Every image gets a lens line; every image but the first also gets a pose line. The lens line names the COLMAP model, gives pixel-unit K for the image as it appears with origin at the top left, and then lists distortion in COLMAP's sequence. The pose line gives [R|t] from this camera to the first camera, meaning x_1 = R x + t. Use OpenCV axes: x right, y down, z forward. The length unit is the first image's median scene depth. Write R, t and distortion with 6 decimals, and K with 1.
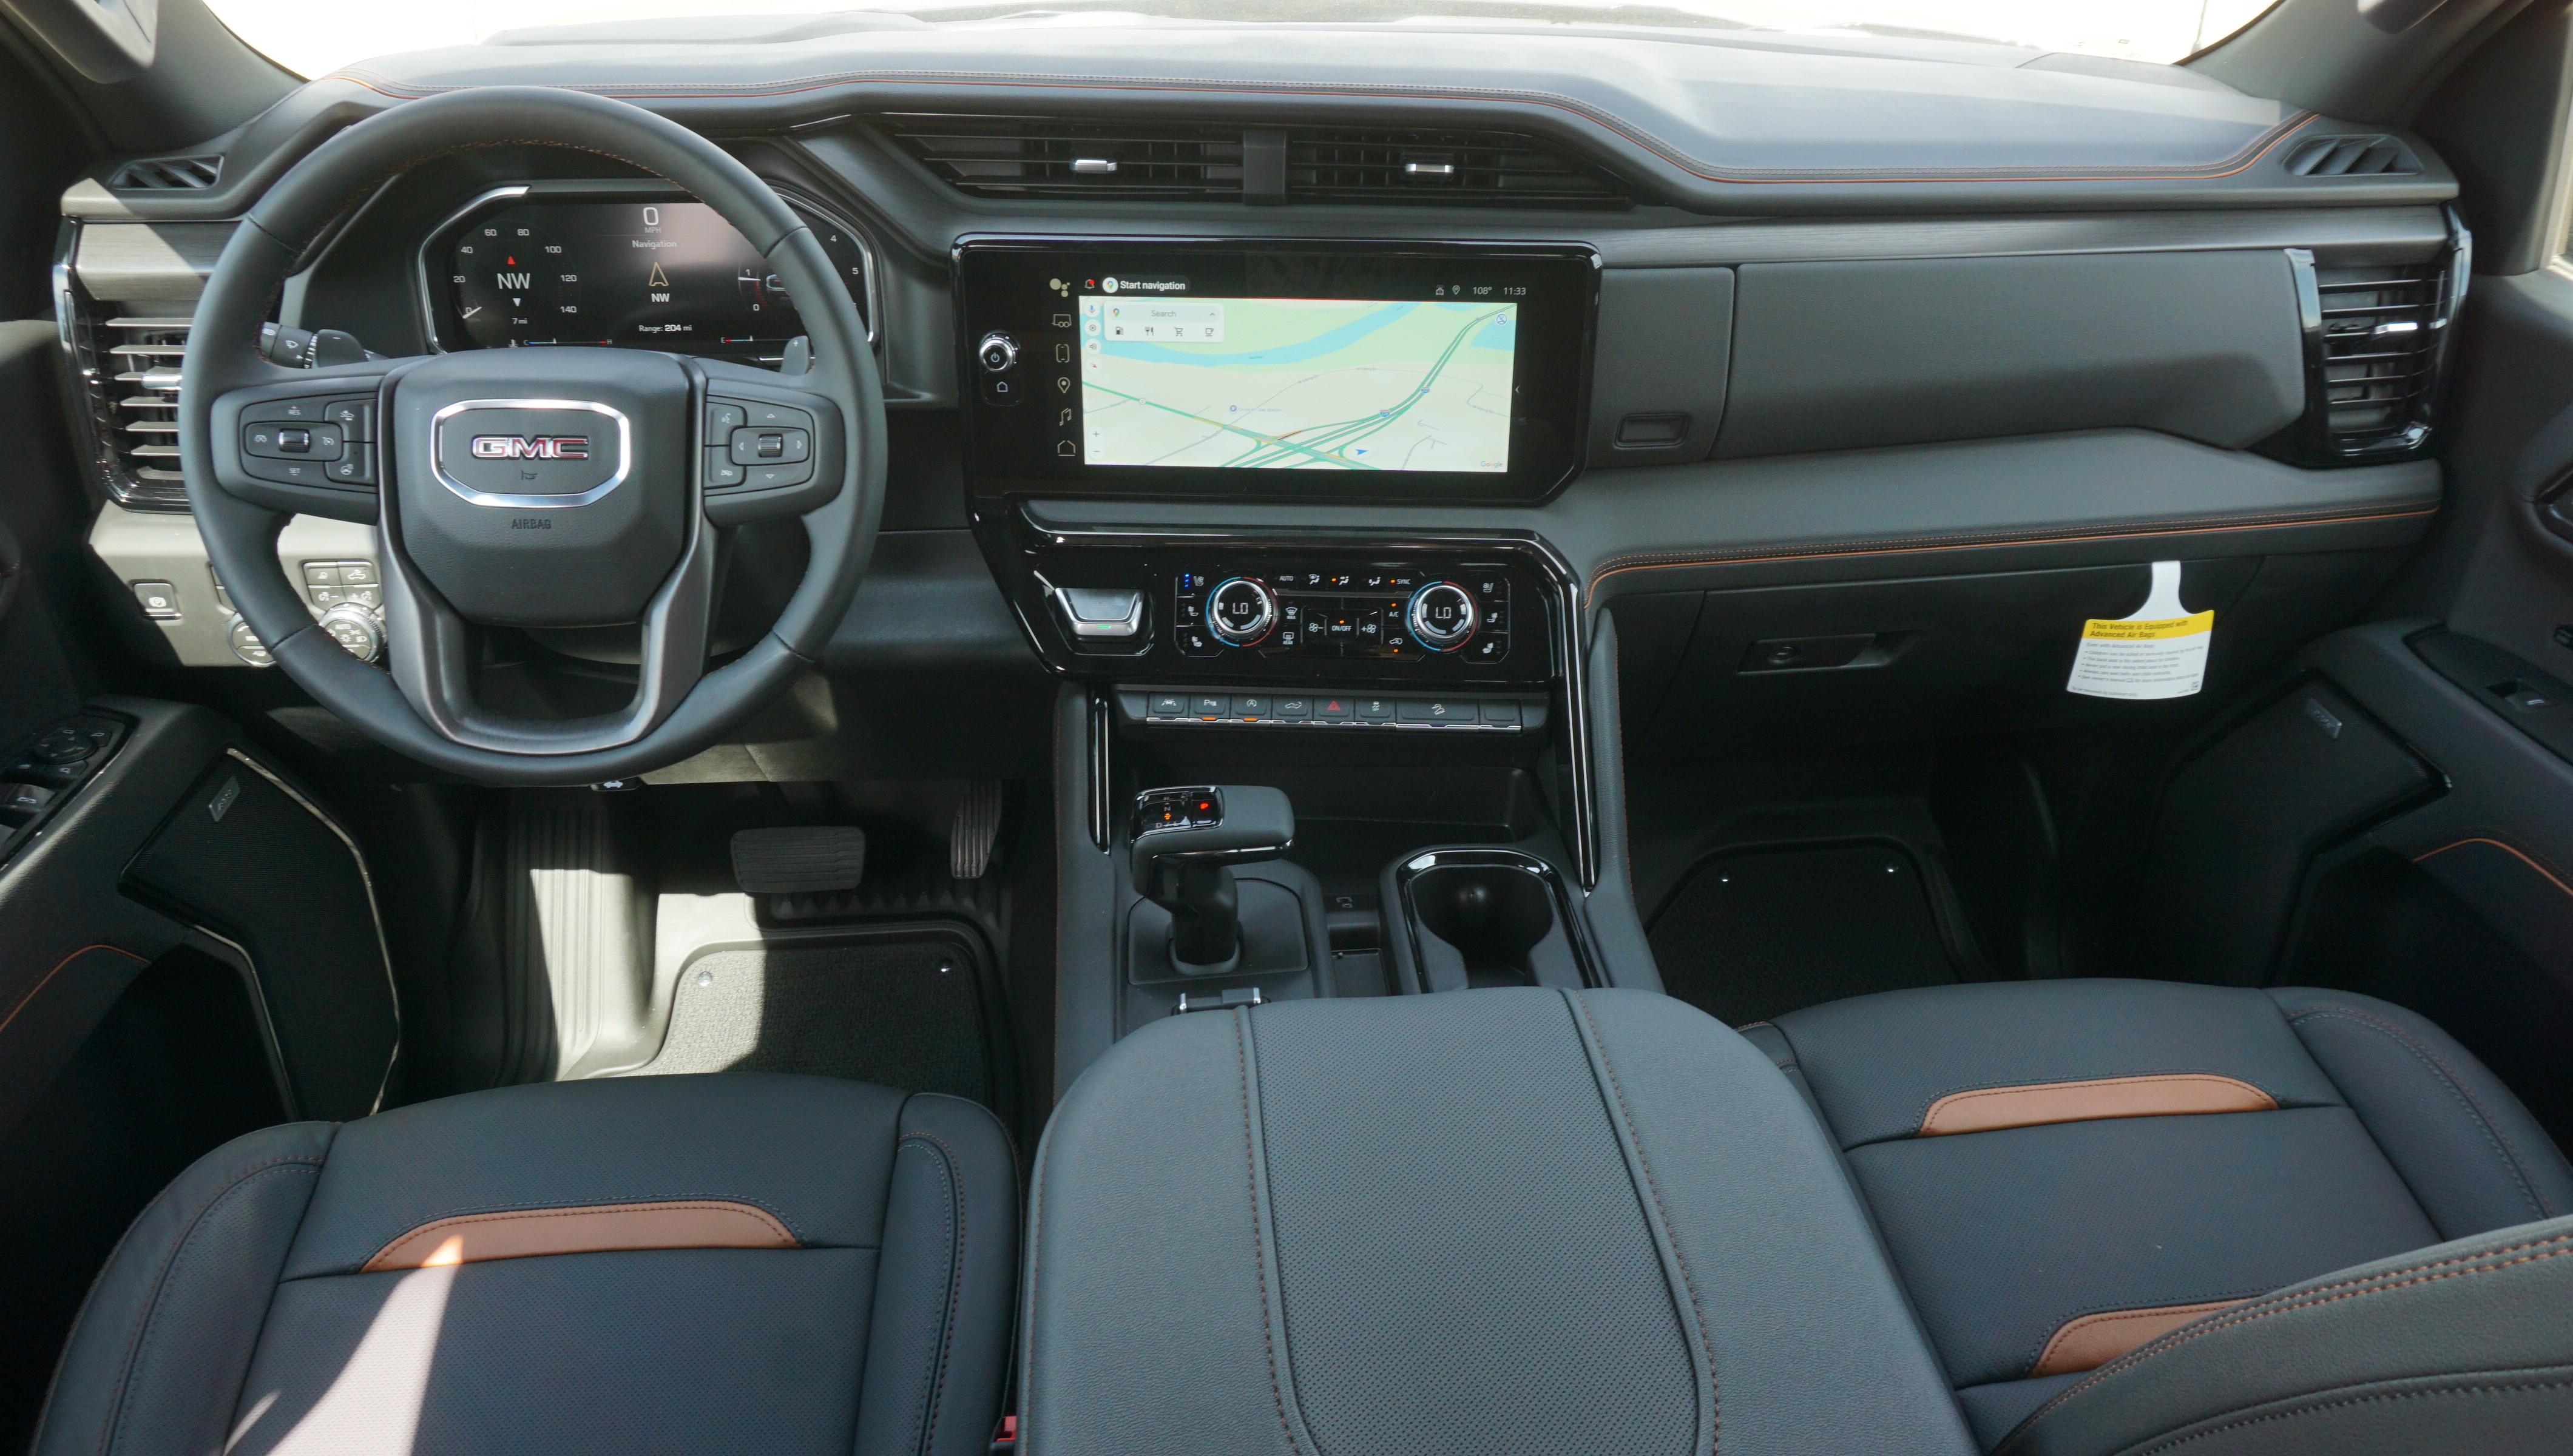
lens RADIAL K [[1722.4, 0, 1293.4], [0, 1722.4, 708.7], [0, 0, 1]] dist [-0.037158, 0.030735]
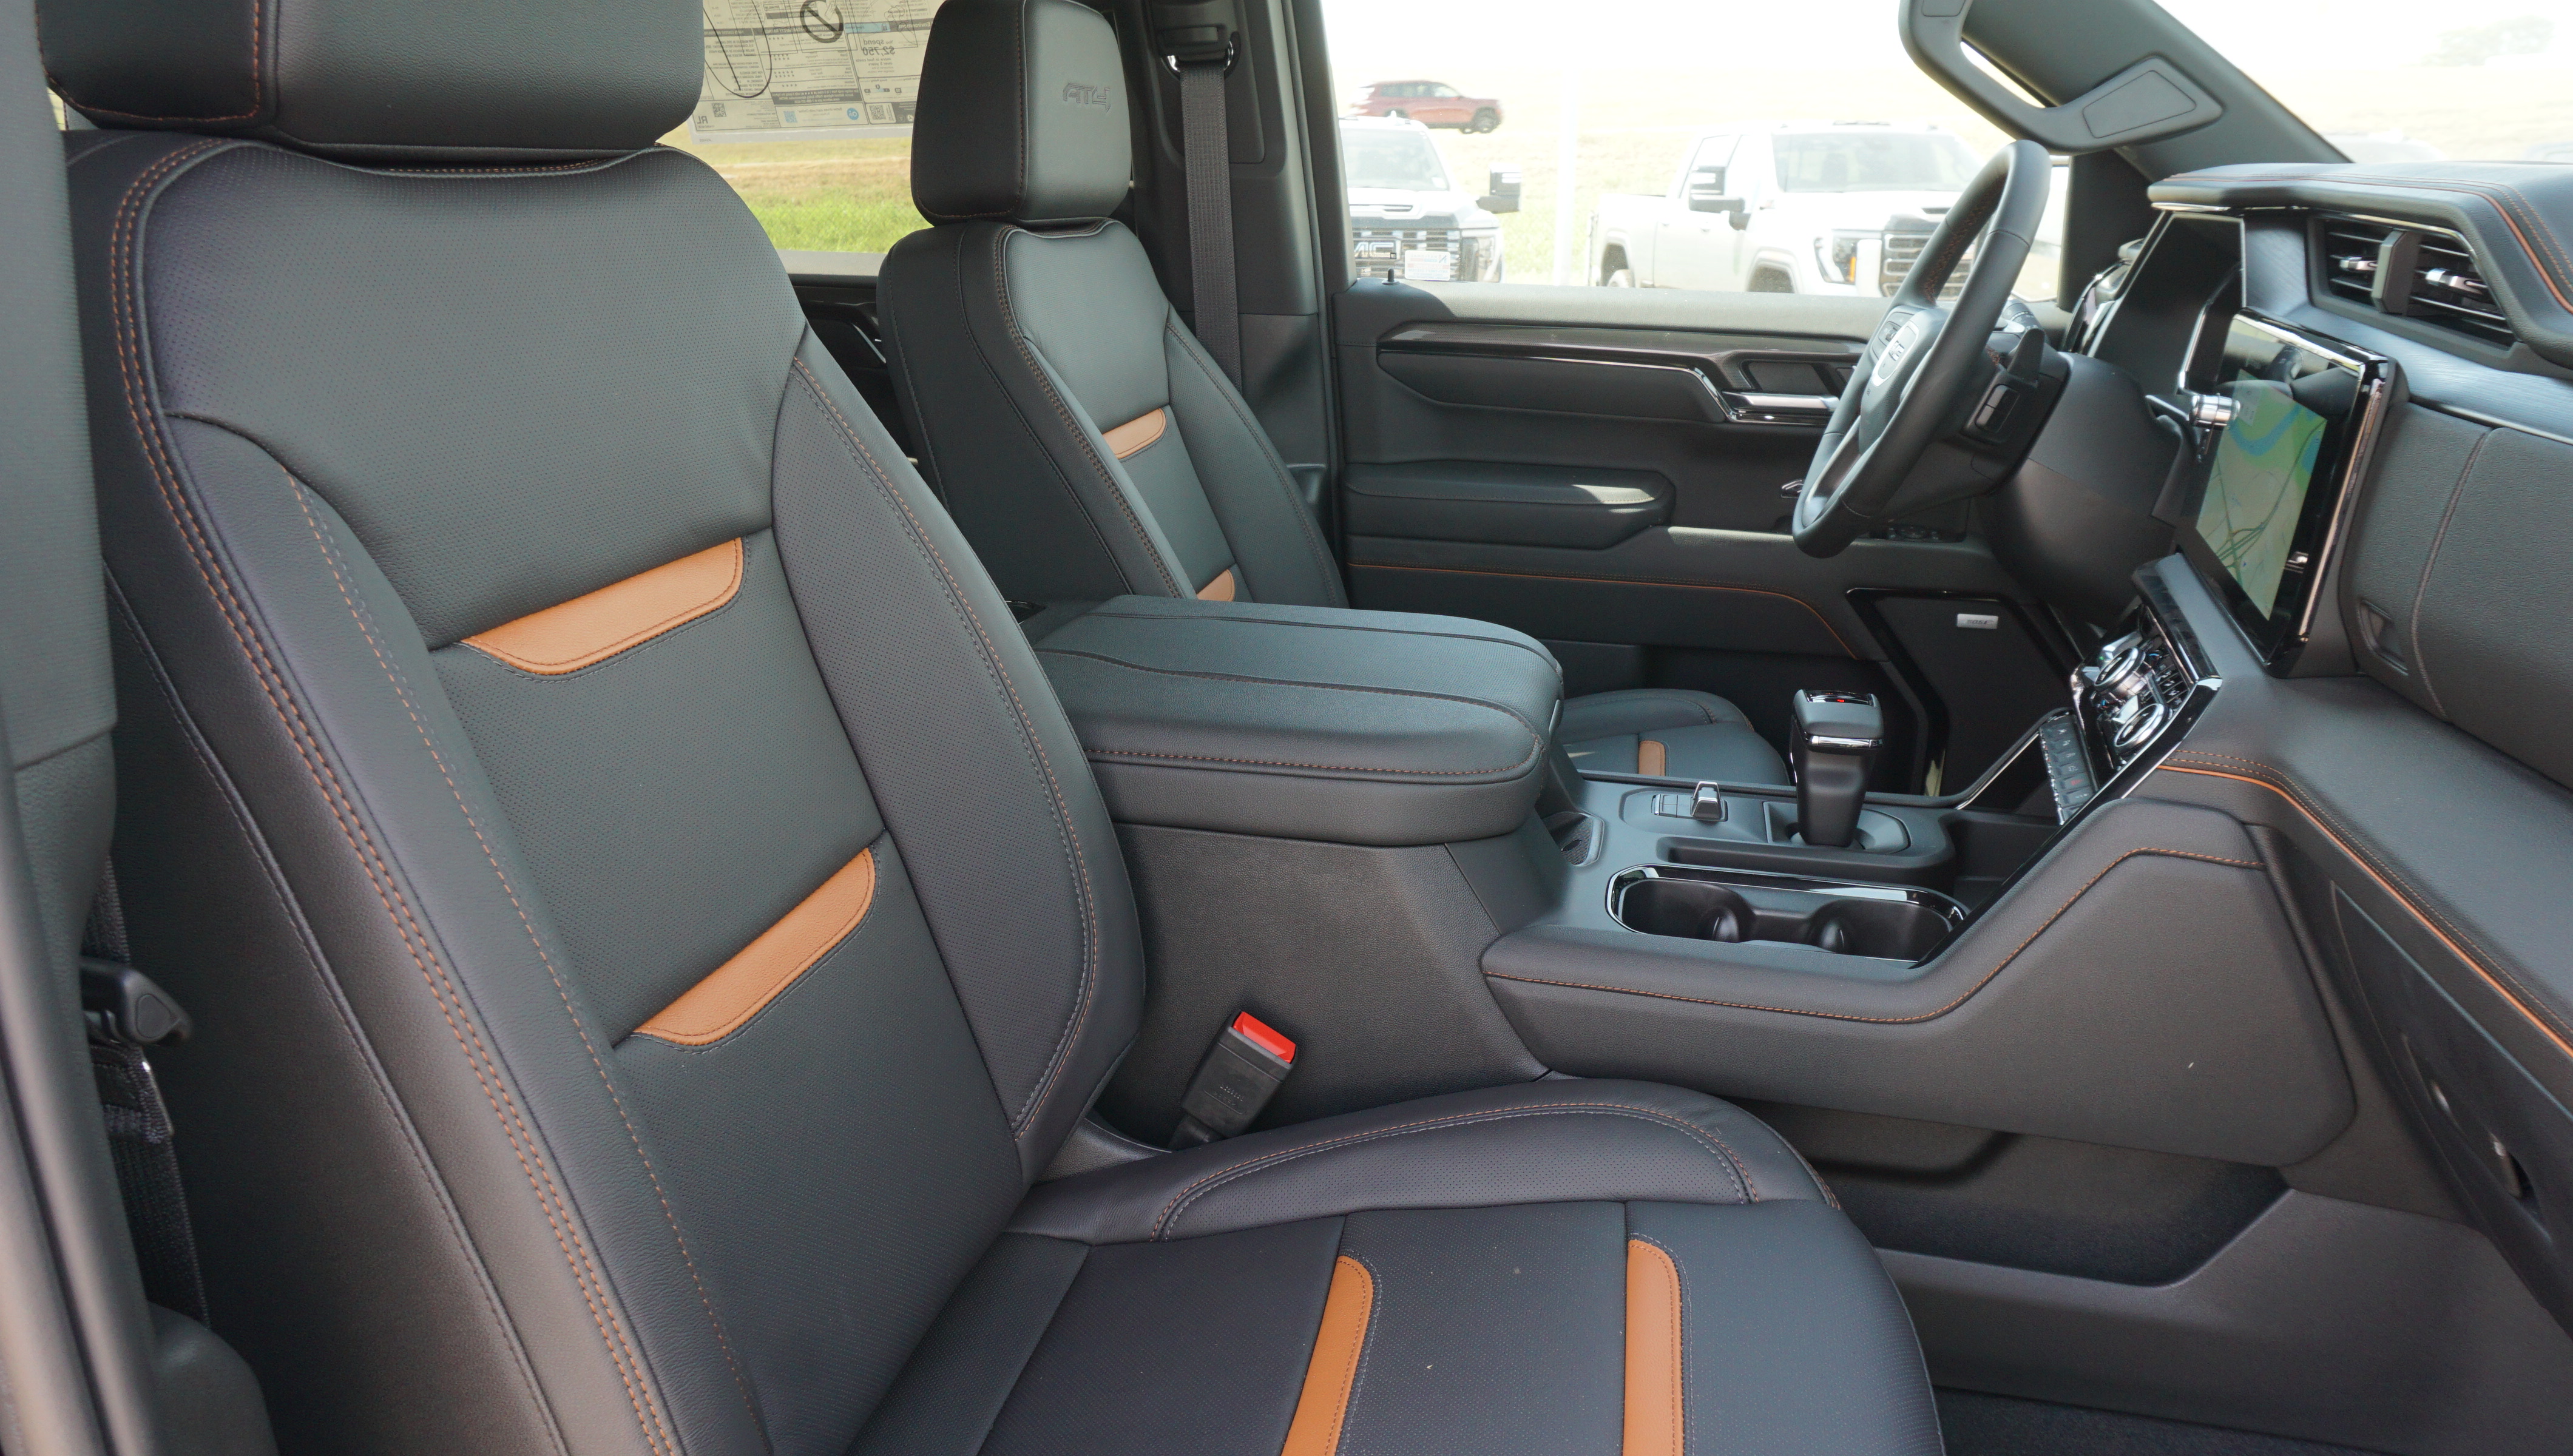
lens RADIAL K [[1722.4, 0, 1300.9], [0, 1722.4, 736.9], [0, 0, 1]] dist [-0.037158, 0.030735]
pose [[-0.306515, 0.282877, -0.908861, 1.030328], [-0.472877, 0.783409, 0.403309, -0.204858], [0.826097, 0.553400, -0.106361, 0.733004]]
